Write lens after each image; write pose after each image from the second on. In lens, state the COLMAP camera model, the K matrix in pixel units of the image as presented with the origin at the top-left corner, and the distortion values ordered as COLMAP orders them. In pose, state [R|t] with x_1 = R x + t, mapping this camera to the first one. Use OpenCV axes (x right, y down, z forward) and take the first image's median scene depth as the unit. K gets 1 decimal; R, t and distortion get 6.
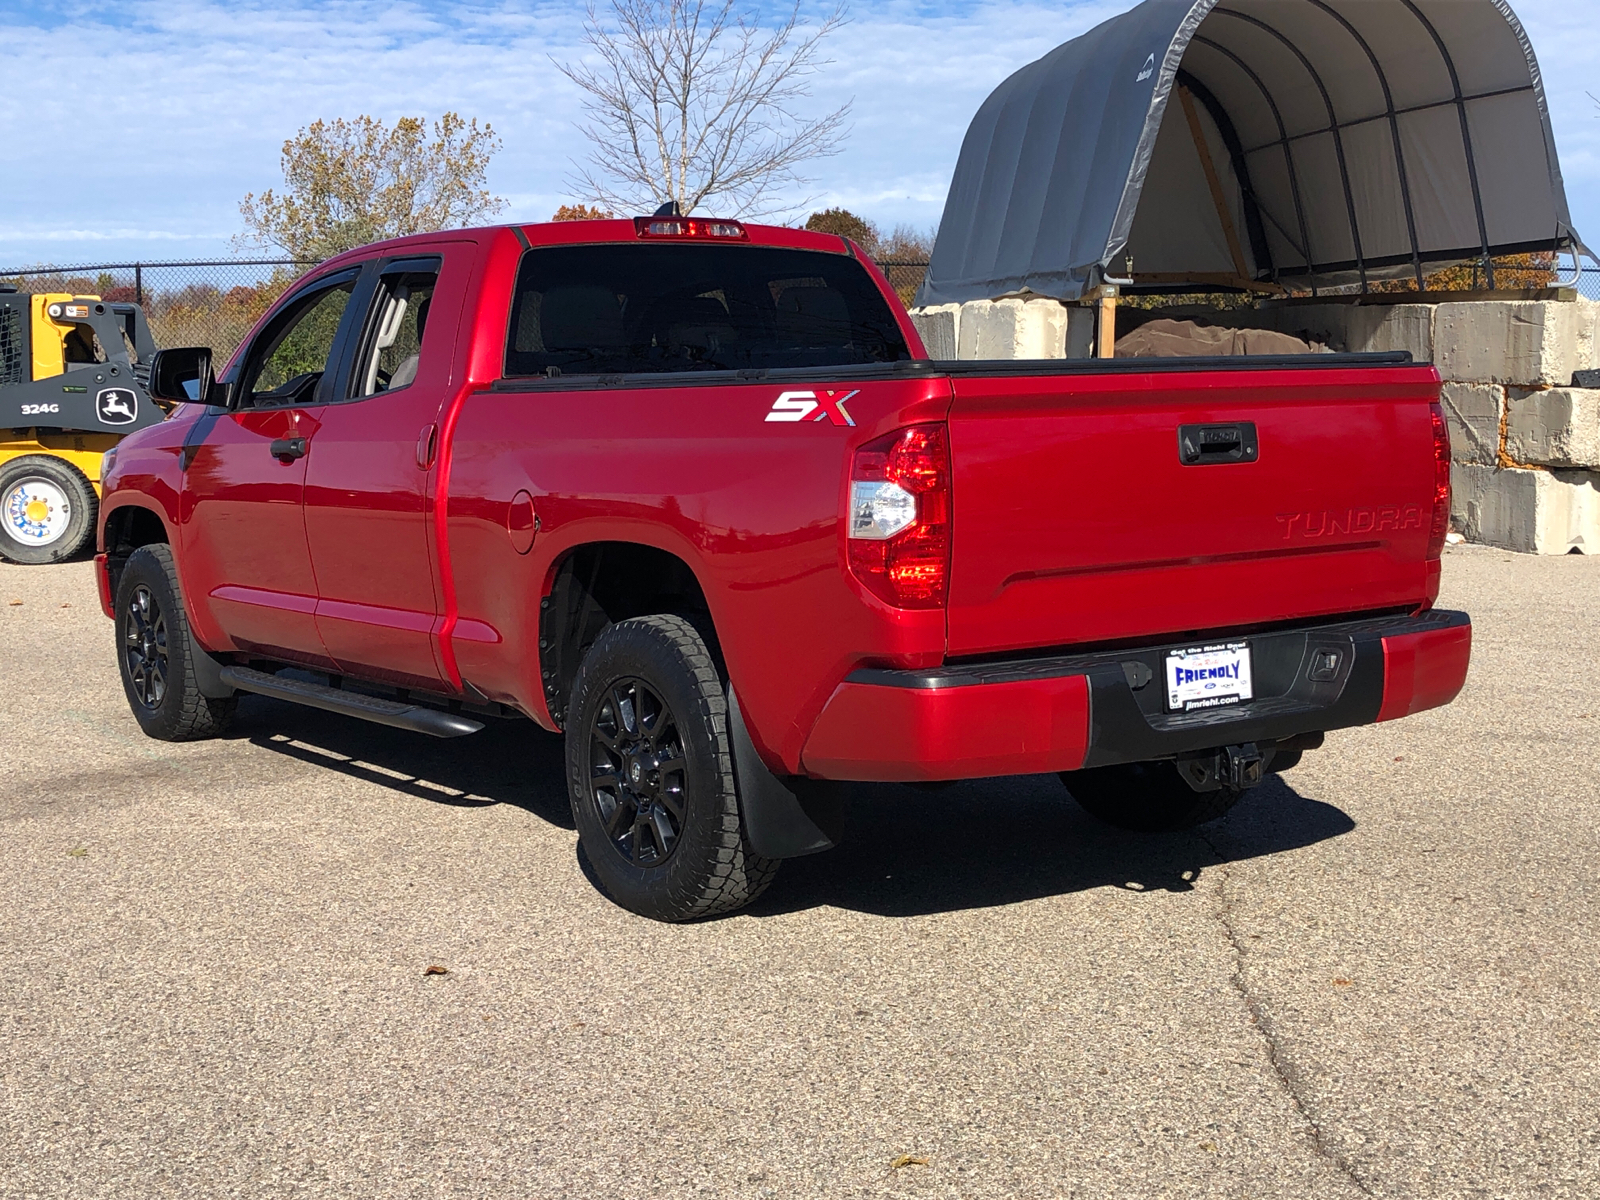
lens RADIAL K [[2116.6, 0, 800.0], [0, 2116.6, 600.0], [0, 0, 1]] dist [0.169709, -0.499658]
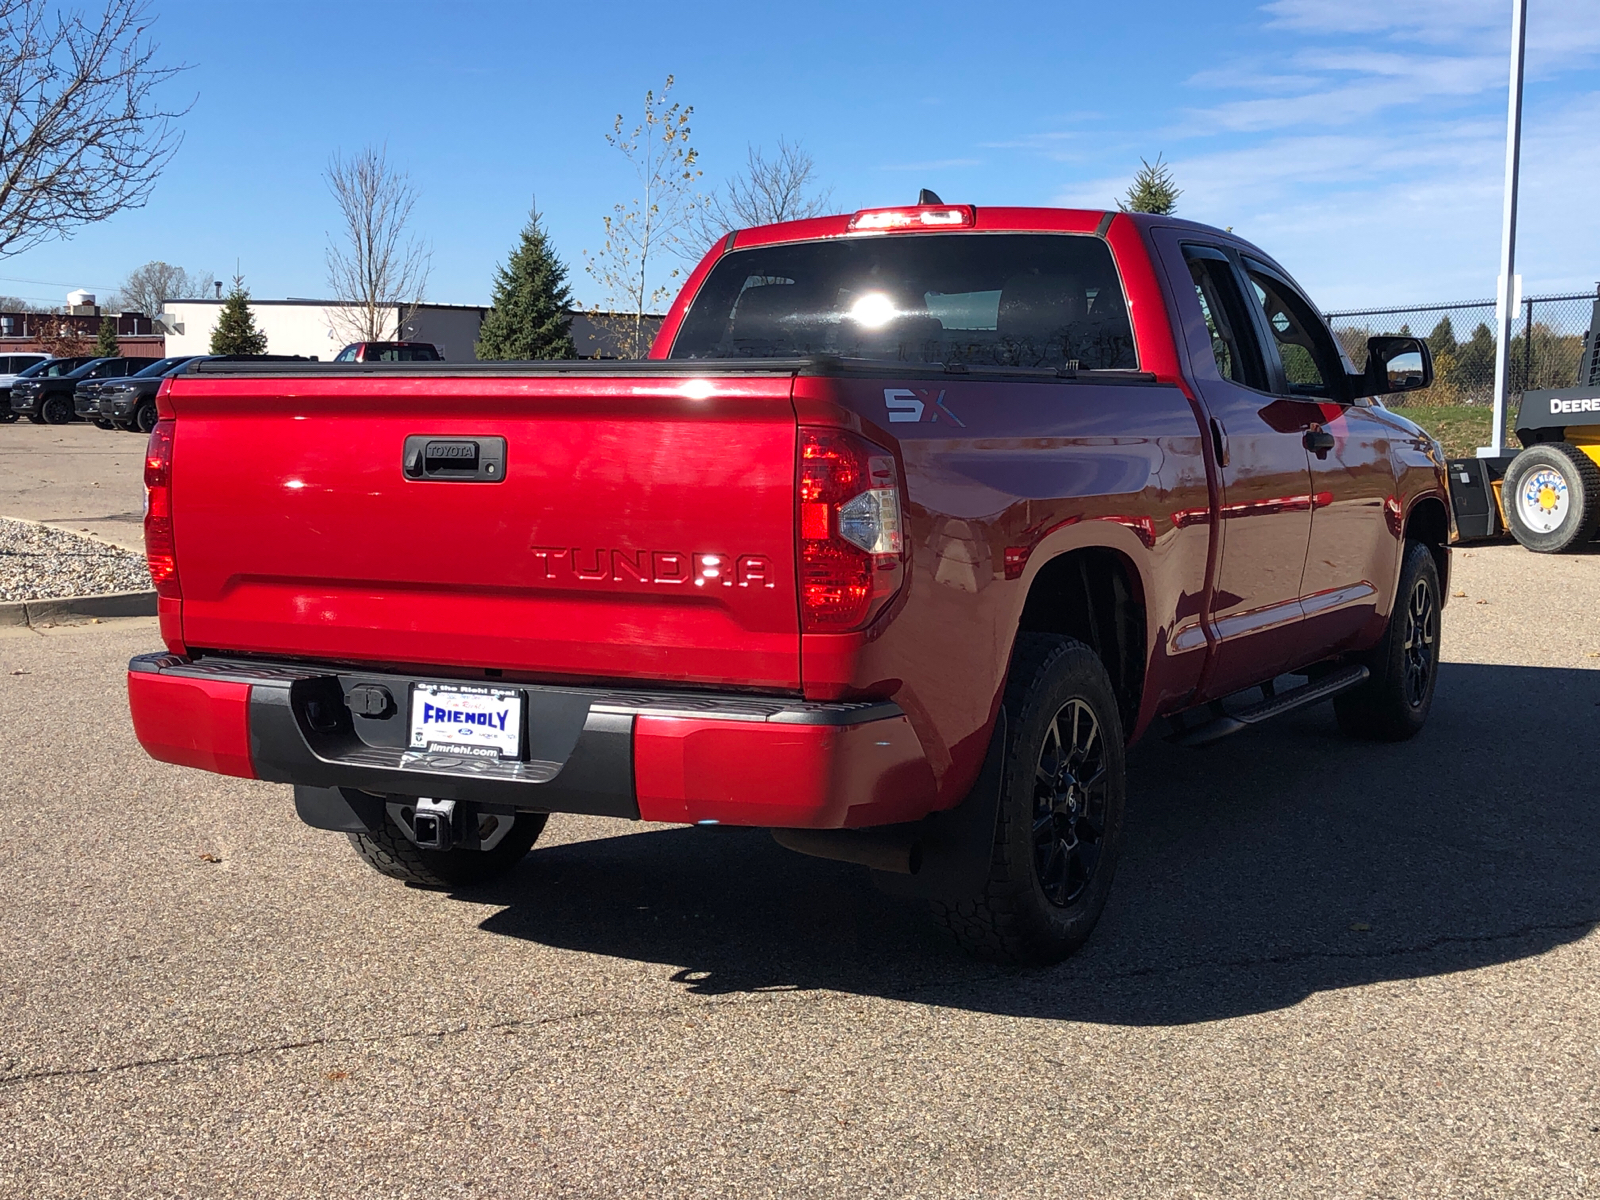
lens RADIAL K [[2180.8, 0, 800.0], [0, 2180.8, 600.0], [0, 0, 1]] dist [0.051949, -0.061404]
pose [[0.451147, 0.101452, -0.886665, 1.050029], [-0.097695, 0.993161, 0.063929, -0.085276], [0.887086, 0.057782, 0.457973, 0.700666]]
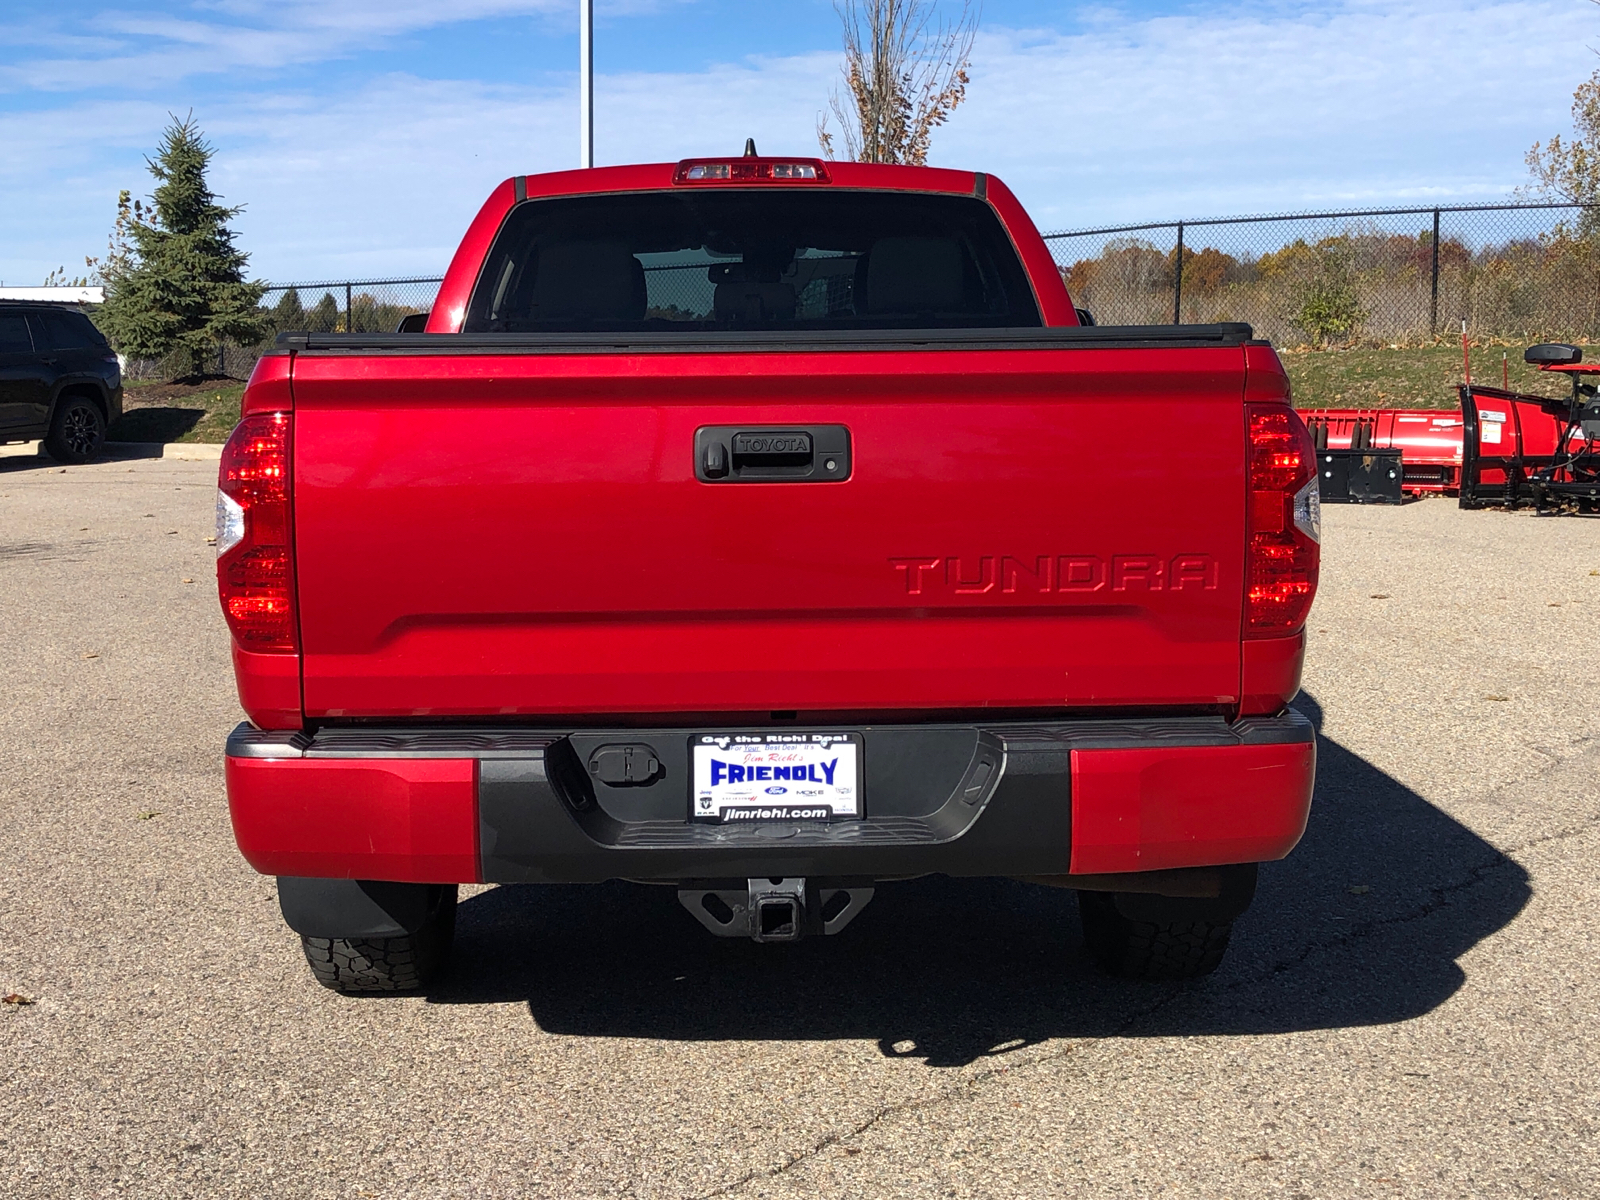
lens RADIAL K [[2180.8, 0, 800.0], [0, 2180.8, 600.0], [0, 0, 1]] dist [0.051949, -0.061404]
pose [[0.840728, 0.070987, -0.536783, 0.586409], [-0.062135, 0.997468, 0.034592, -0.049358], [0.537880, 0.004270, 0.843011, 0.382692]]
